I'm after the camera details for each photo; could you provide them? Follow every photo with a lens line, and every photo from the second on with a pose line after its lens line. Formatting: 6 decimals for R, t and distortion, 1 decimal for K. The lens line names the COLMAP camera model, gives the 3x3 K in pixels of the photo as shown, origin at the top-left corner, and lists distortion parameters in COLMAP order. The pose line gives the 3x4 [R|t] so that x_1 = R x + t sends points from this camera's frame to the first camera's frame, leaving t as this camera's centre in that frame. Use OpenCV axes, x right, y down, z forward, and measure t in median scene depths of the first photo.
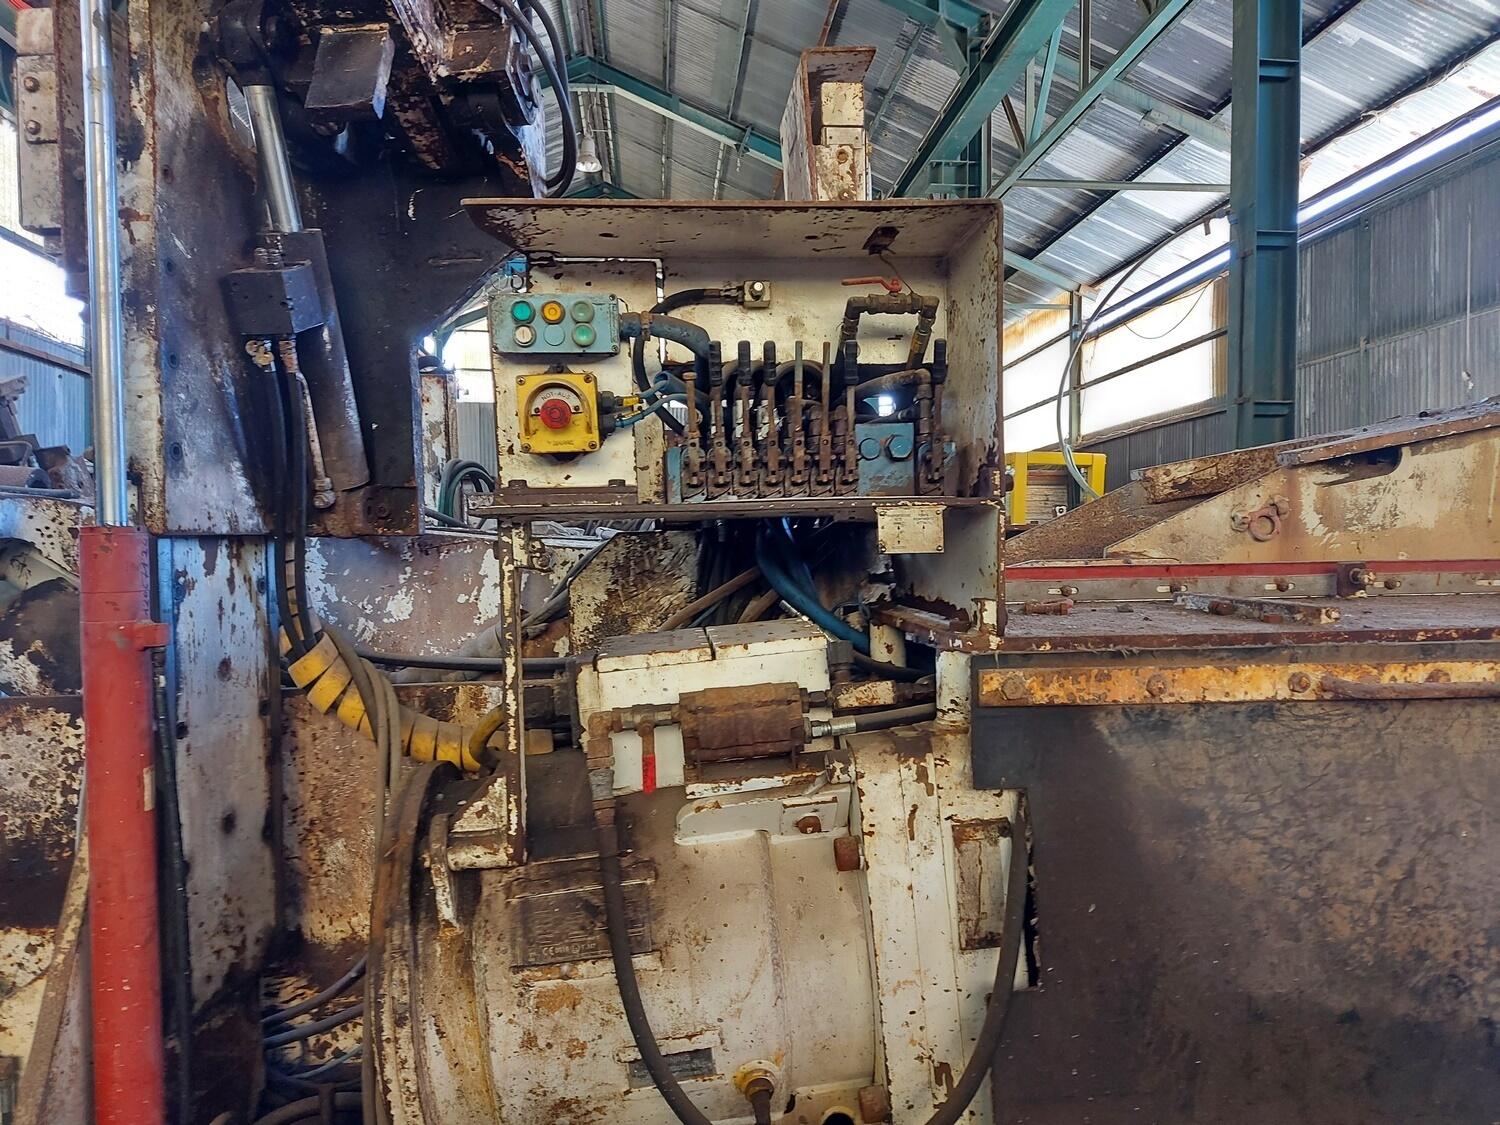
lens RADIAL K [[1078.2, 0, 767.1], [0, 1078.2, 563.2], [0, 0, 1]] dist [0.097465, -0.108337]
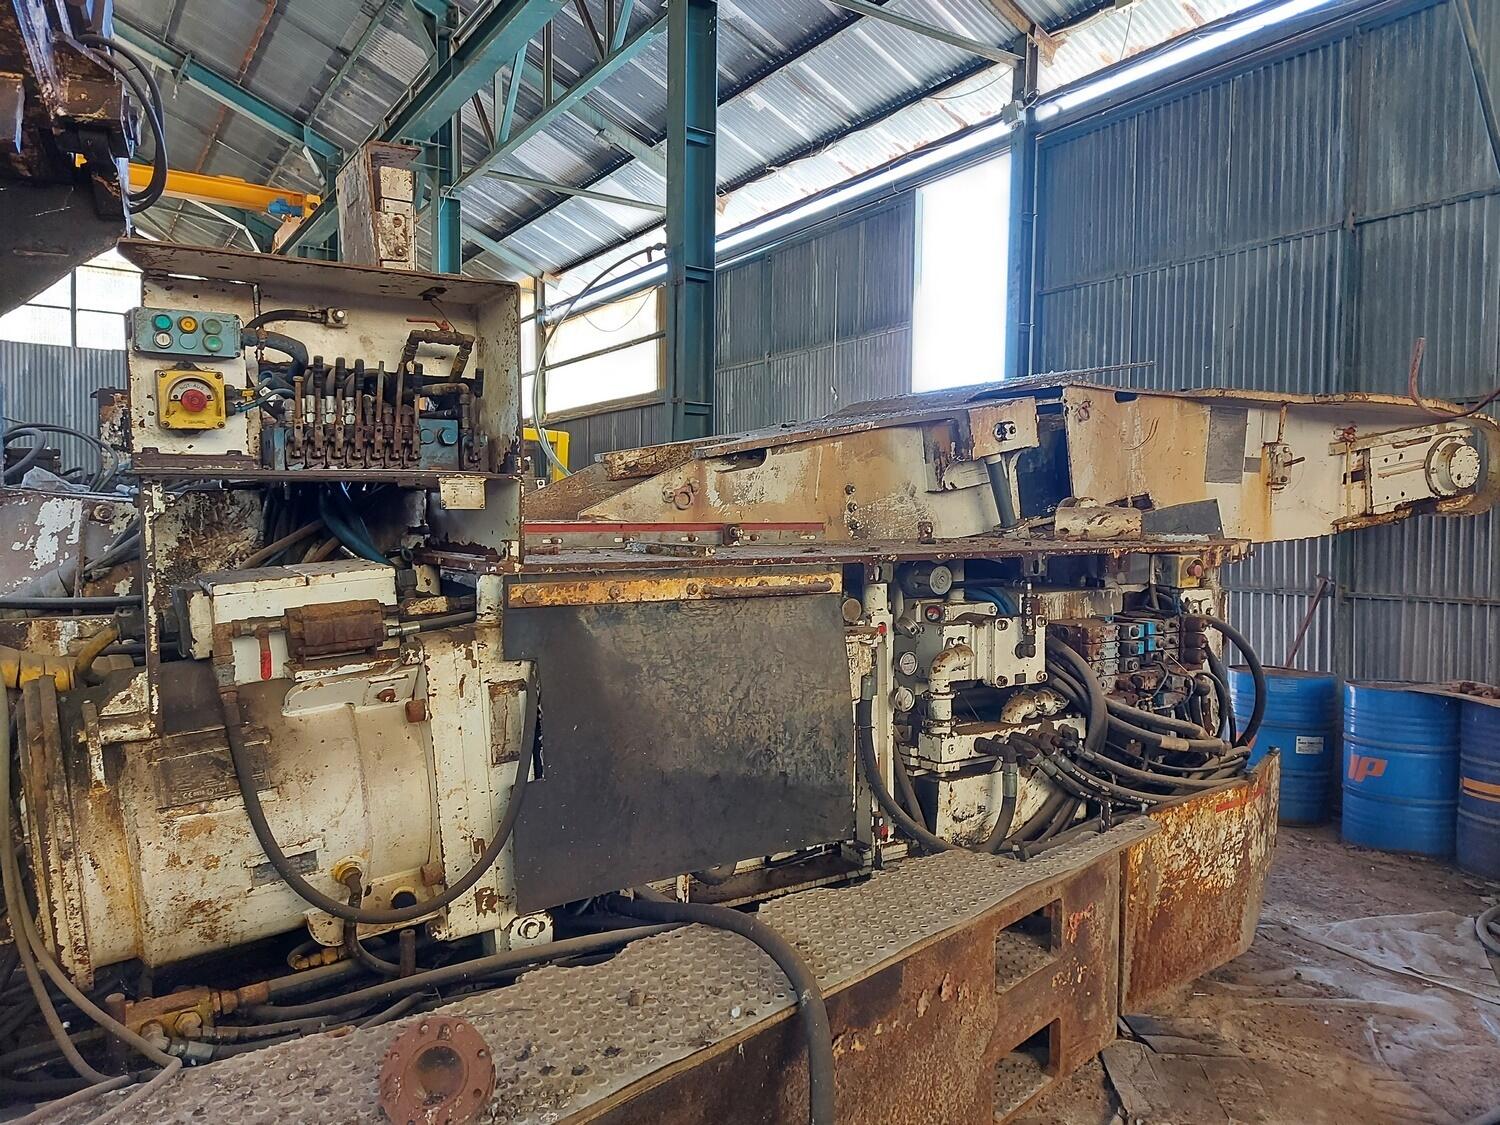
lens RADIAL K [[1075.4, 0, 760.3], [0, 1075.4, 562.3], [0, 0, 1]] dist [0.104131, -0.121252]
pose [[0.886458, -0.004377, 0.462789, -0.187159], [-0.007750, 0.999675, 0.024301, 0.023302], [-0.462745, -0.025129, 0.886135, -0.506914]]
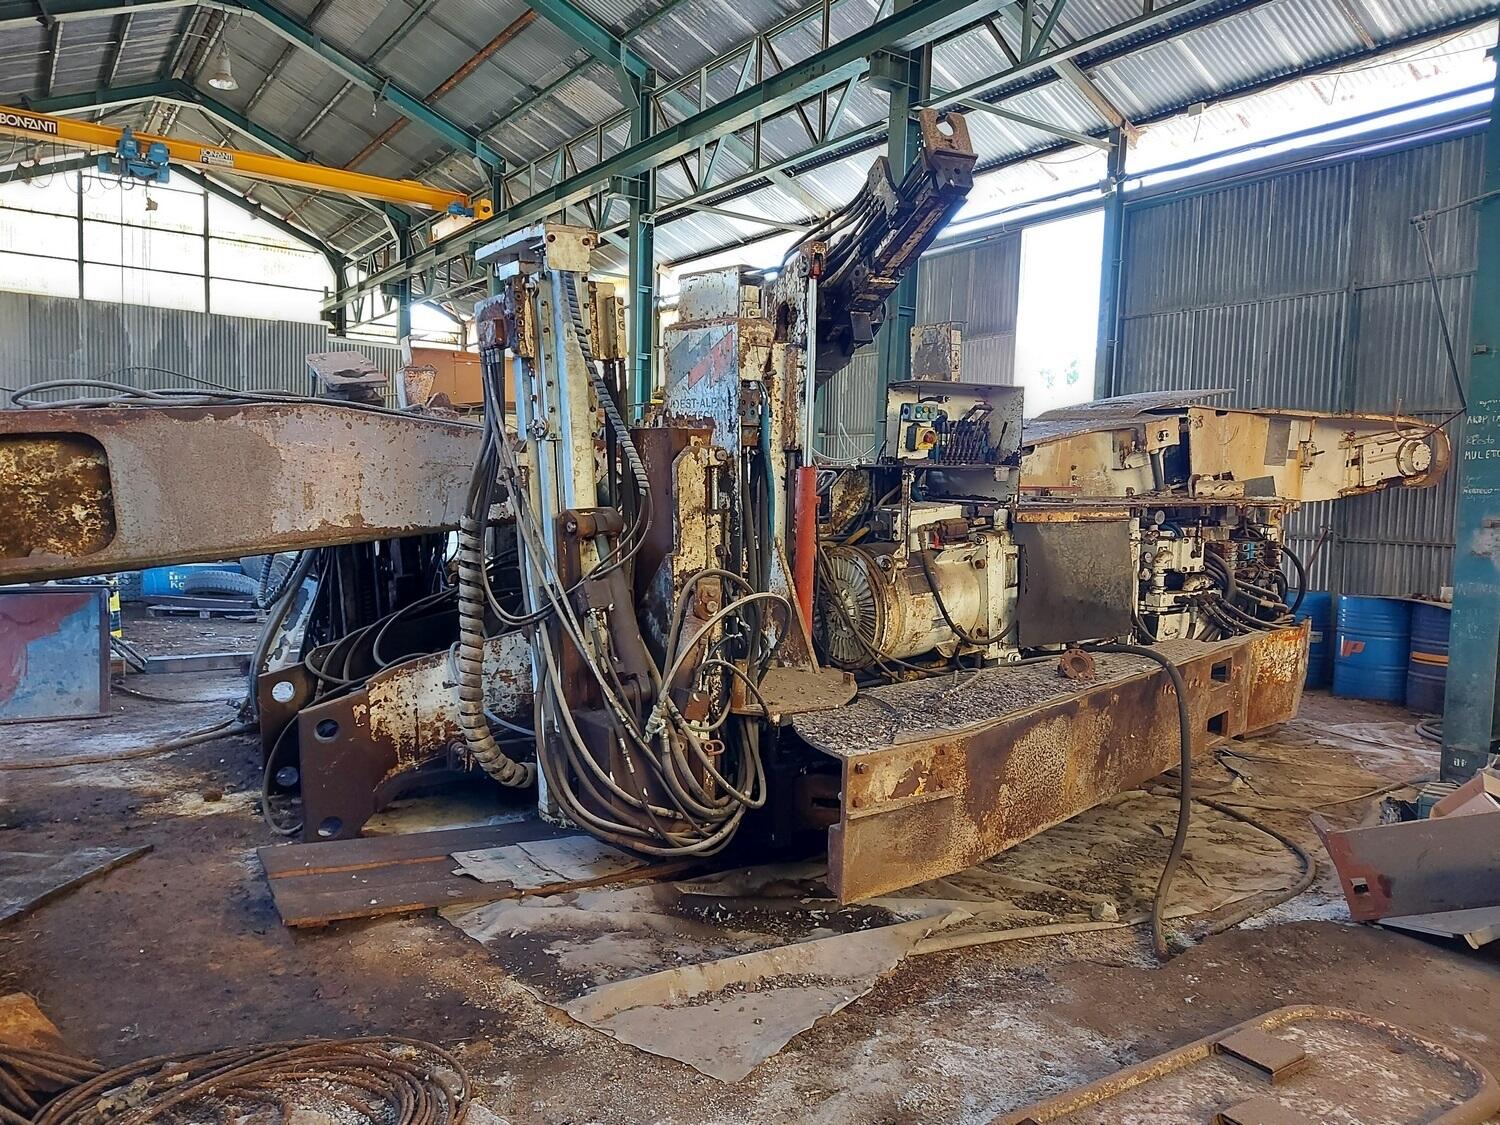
lens RADIAL K [[1078.2, 0, 767.1], [0, 1078.2, 563.2], [0, 0, 1]] dist [0.097465, -0.108337]
pose [[0.871221, -0.008967, 0.490809, -2.169536], [-0.025655, 0.997635, 0.063765, 0.050985], [-0.490220, -0.068145, 0.868931, -1.671849]]
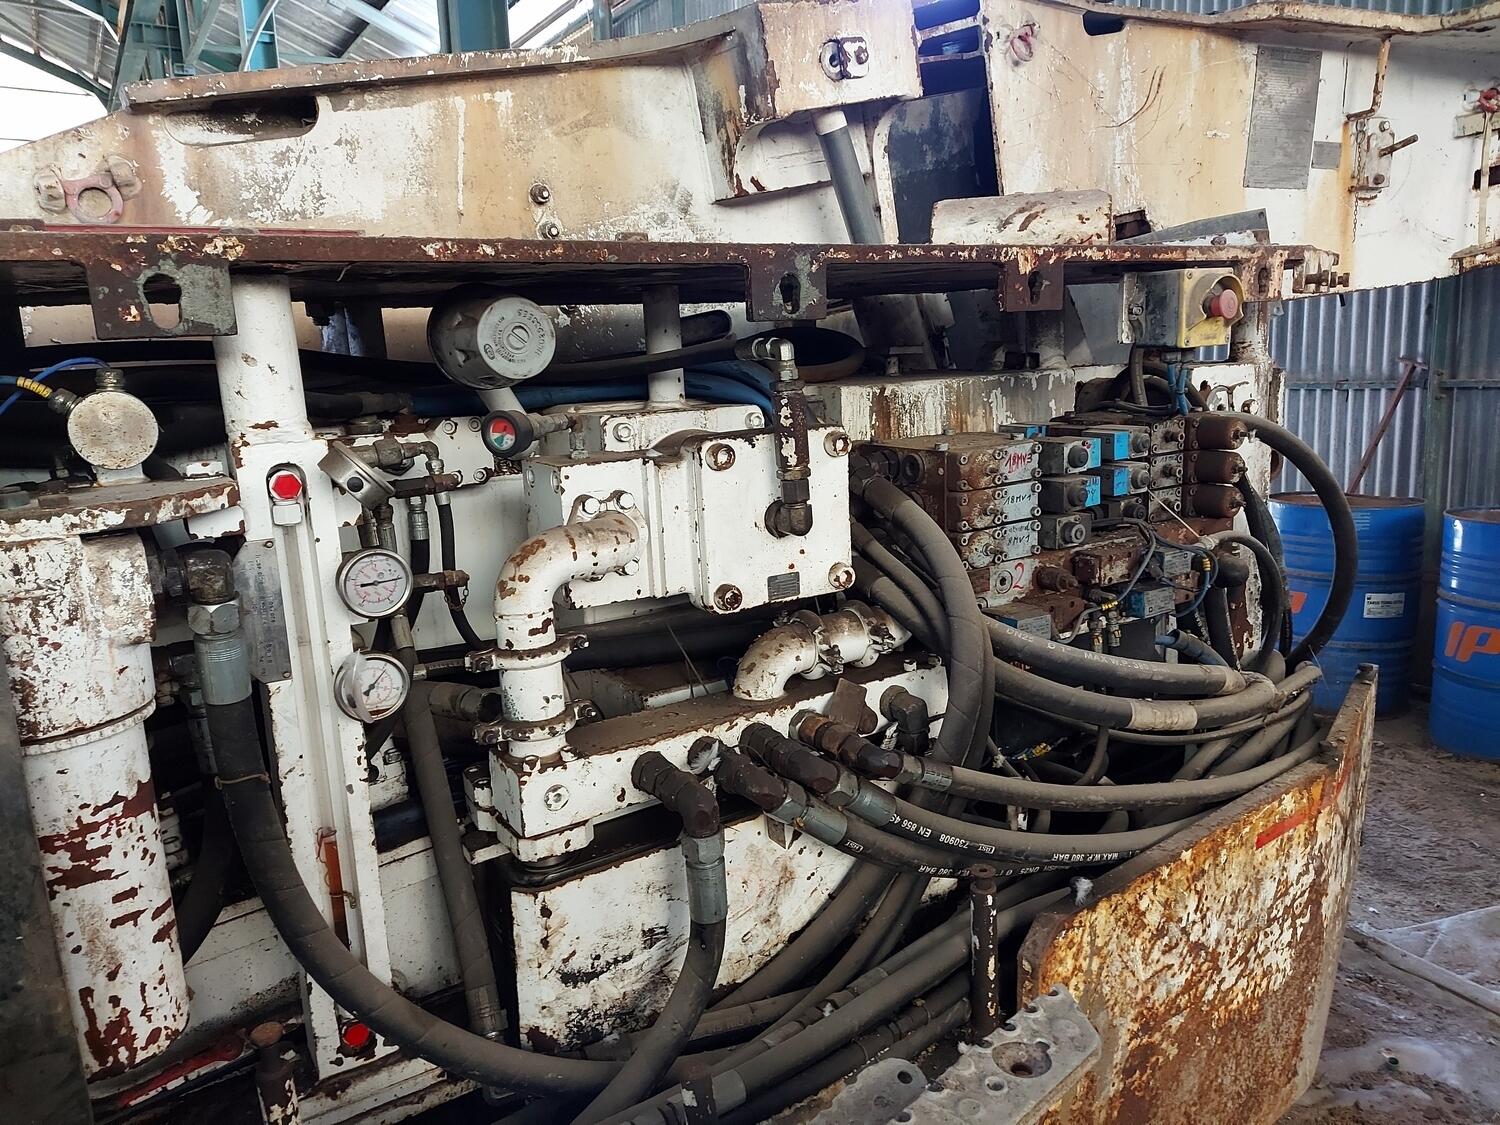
lens RADIAL K [[1075.4, 0, 760.3], [0, 1075.4, 562.3], [0, 0, 1]] dist [0.104131, -0.121252]
pose [[0.893119, -0.109963, 0.436173, 0.824481], [0.036525, 0.984186, 0.173333, 0.127476], [-0.448336, -0.138875, 0.883011, 0.357647]]
